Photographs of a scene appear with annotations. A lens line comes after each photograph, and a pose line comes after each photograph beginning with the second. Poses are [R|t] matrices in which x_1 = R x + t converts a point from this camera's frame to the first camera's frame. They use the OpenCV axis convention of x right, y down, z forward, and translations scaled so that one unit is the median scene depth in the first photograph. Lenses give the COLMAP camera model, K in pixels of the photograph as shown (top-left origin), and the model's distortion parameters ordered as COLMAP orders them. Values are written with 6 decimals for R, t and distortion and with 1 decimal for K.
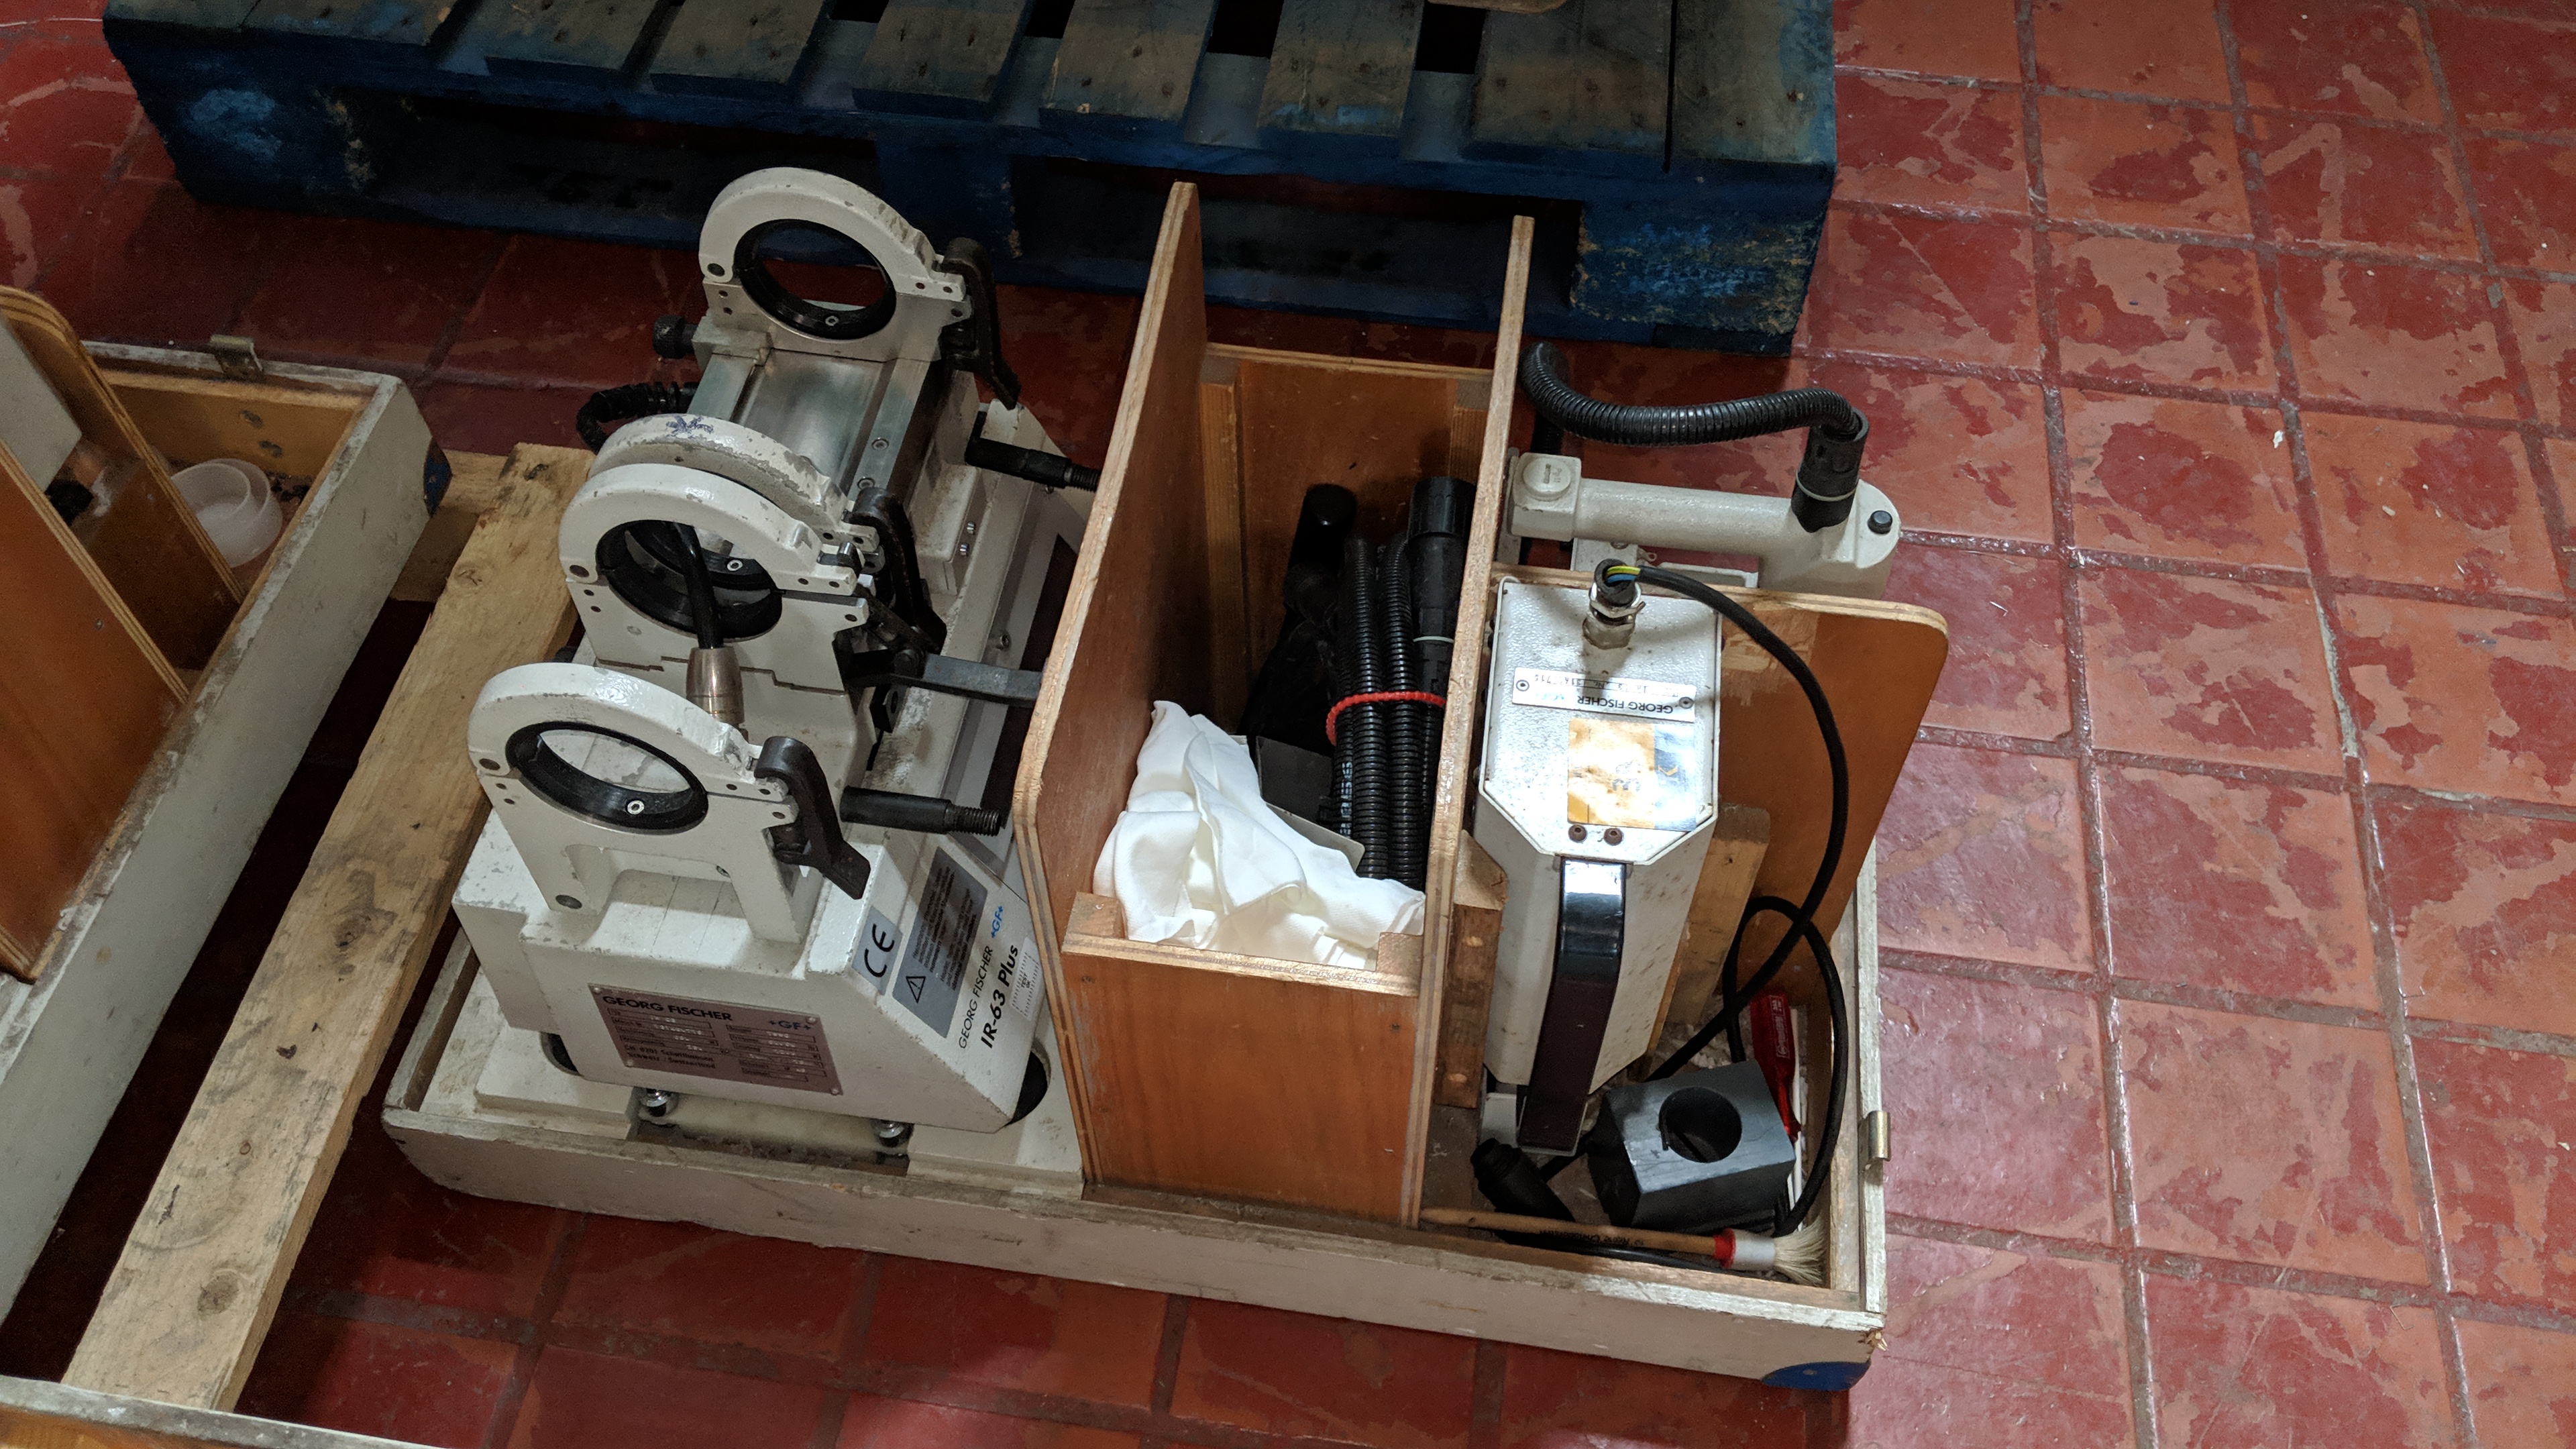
lens RADIAL K [[2075.4, 0, 1288.0], [0, 2075.4, 724.5], [0, 0, 1]] dist [0.045749, -0.102151]
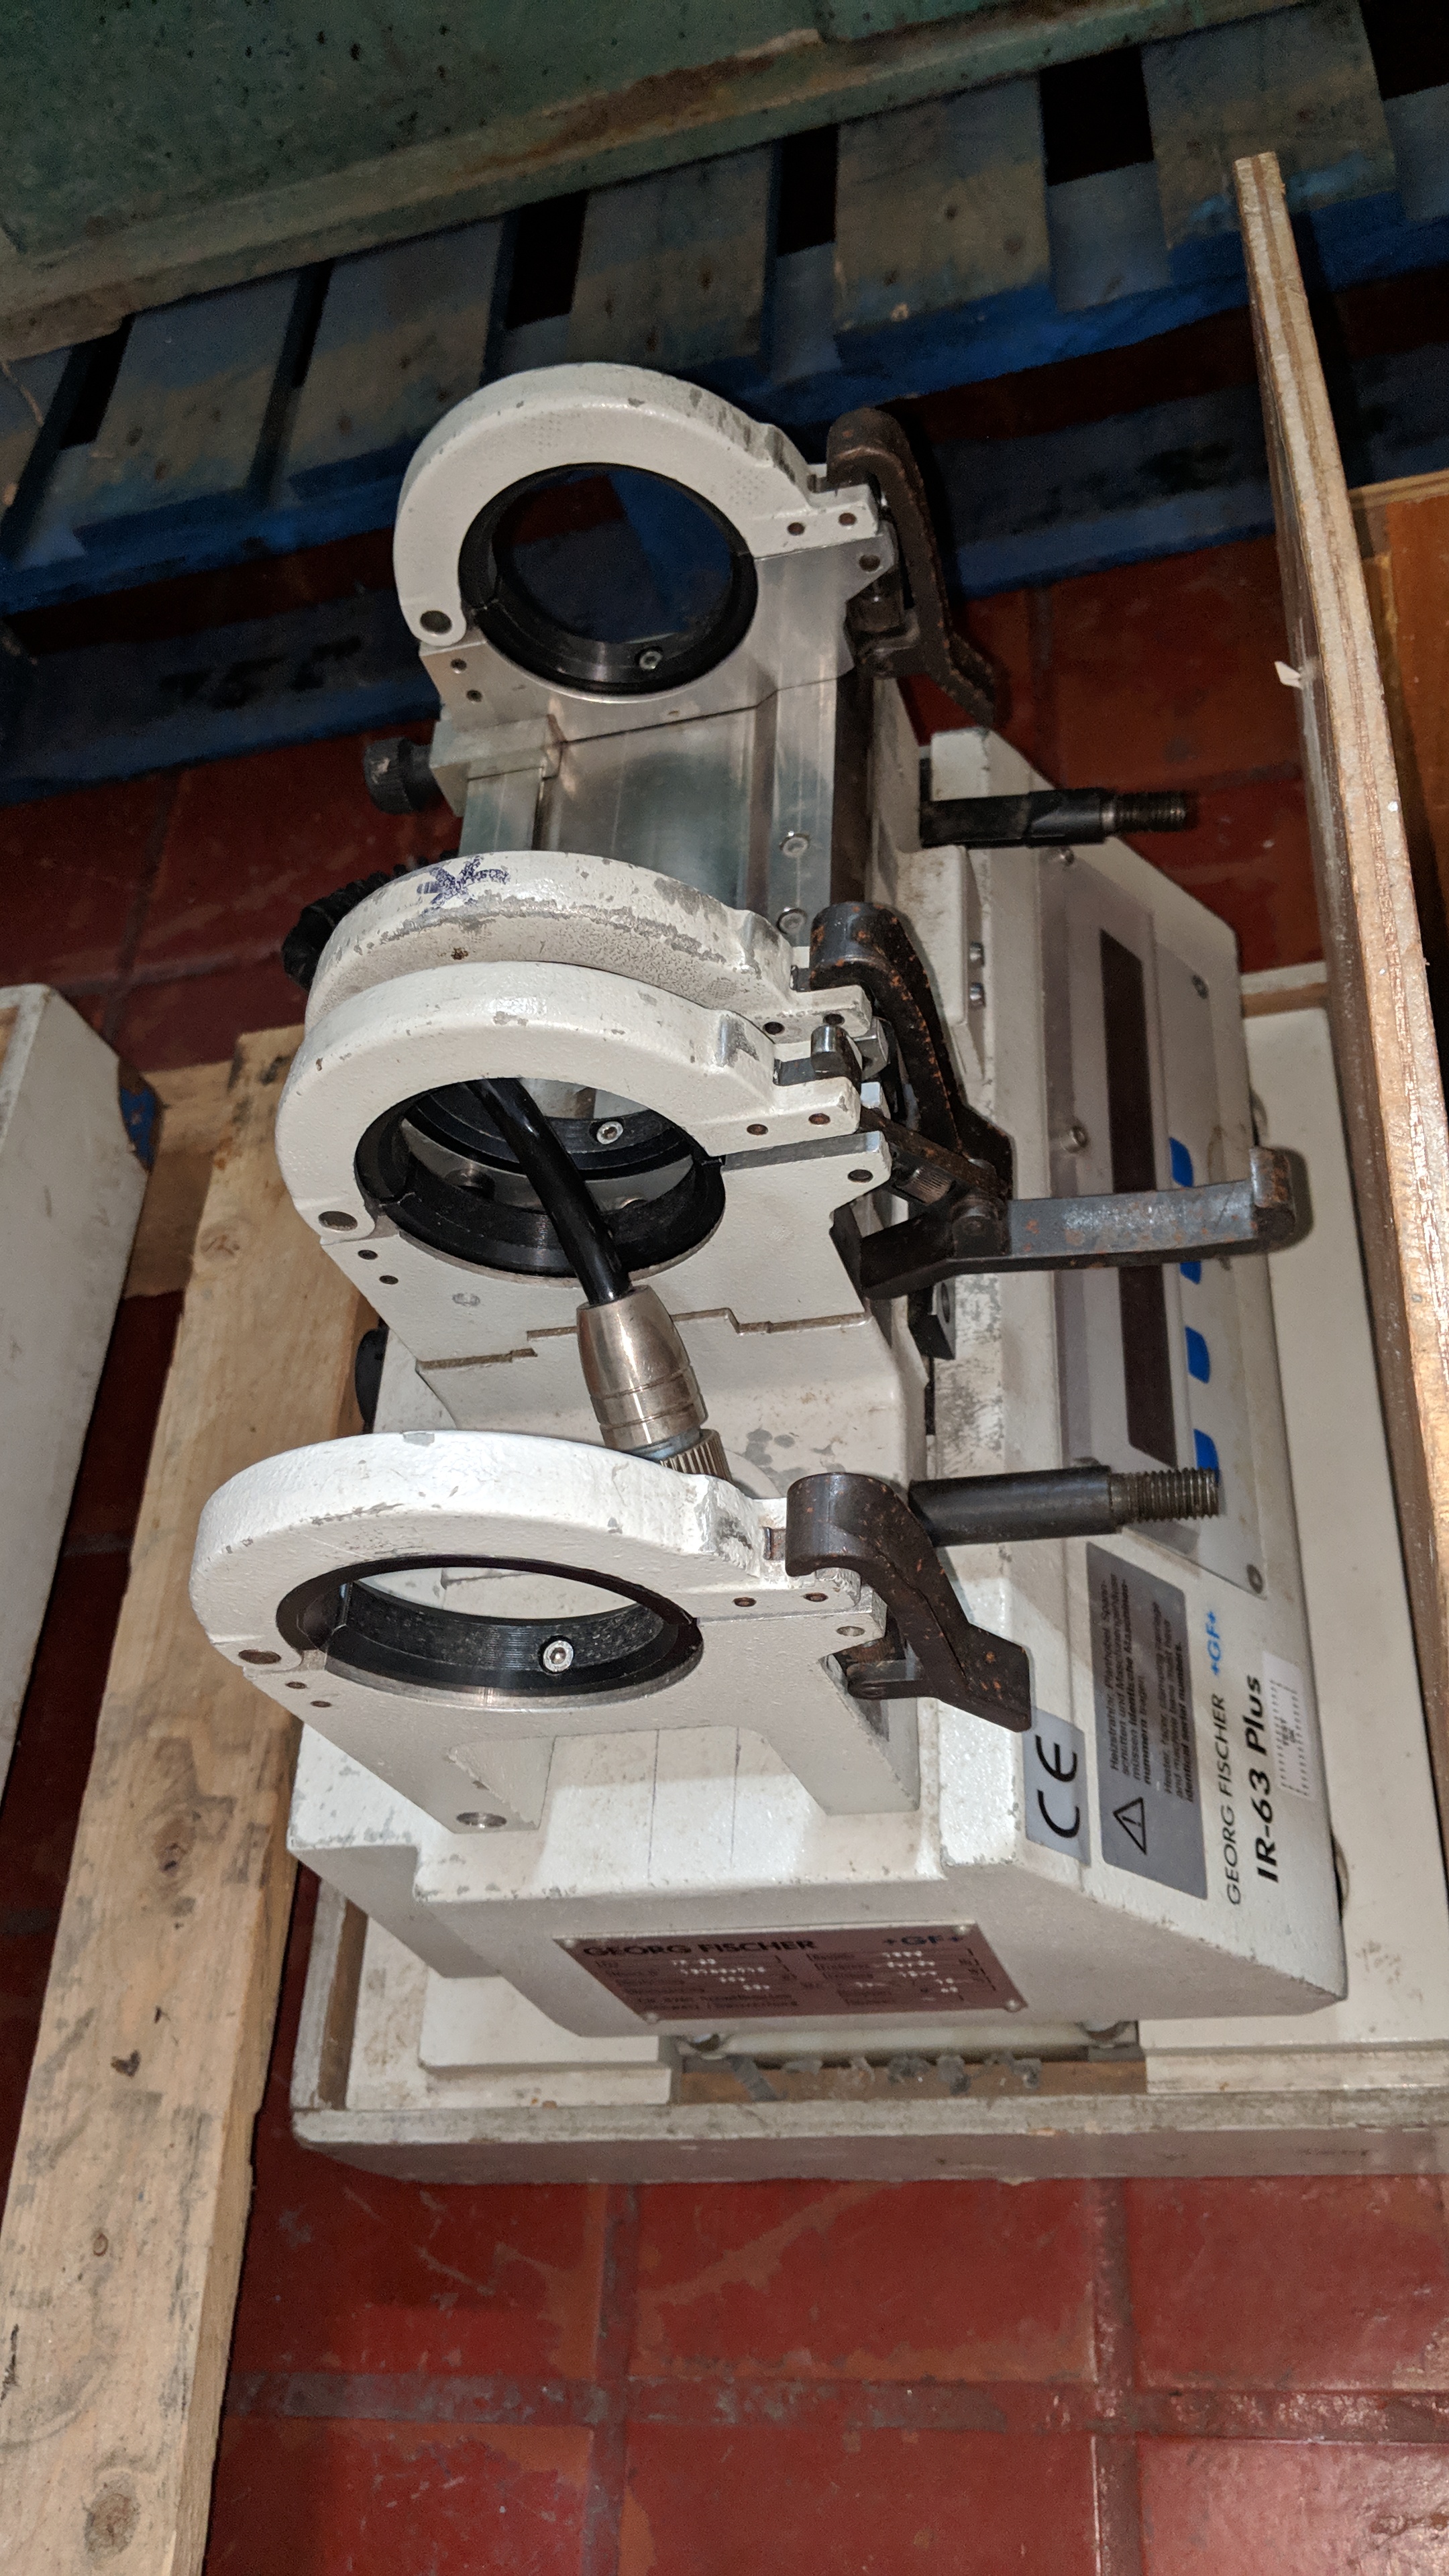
lens RADIAL K [[1981.3, 0, 740.0], [0, 1981.3, 1347.6], [0, 0, 1]] dist [0.032695, -0.082800]
pose [[0.953542, -0.233723, -0.190081, -0.142984], [0.248713, 0.966784, 0.058917, -0.042511], [0.169997, -0.103456, 0.979999, 0.479255]]
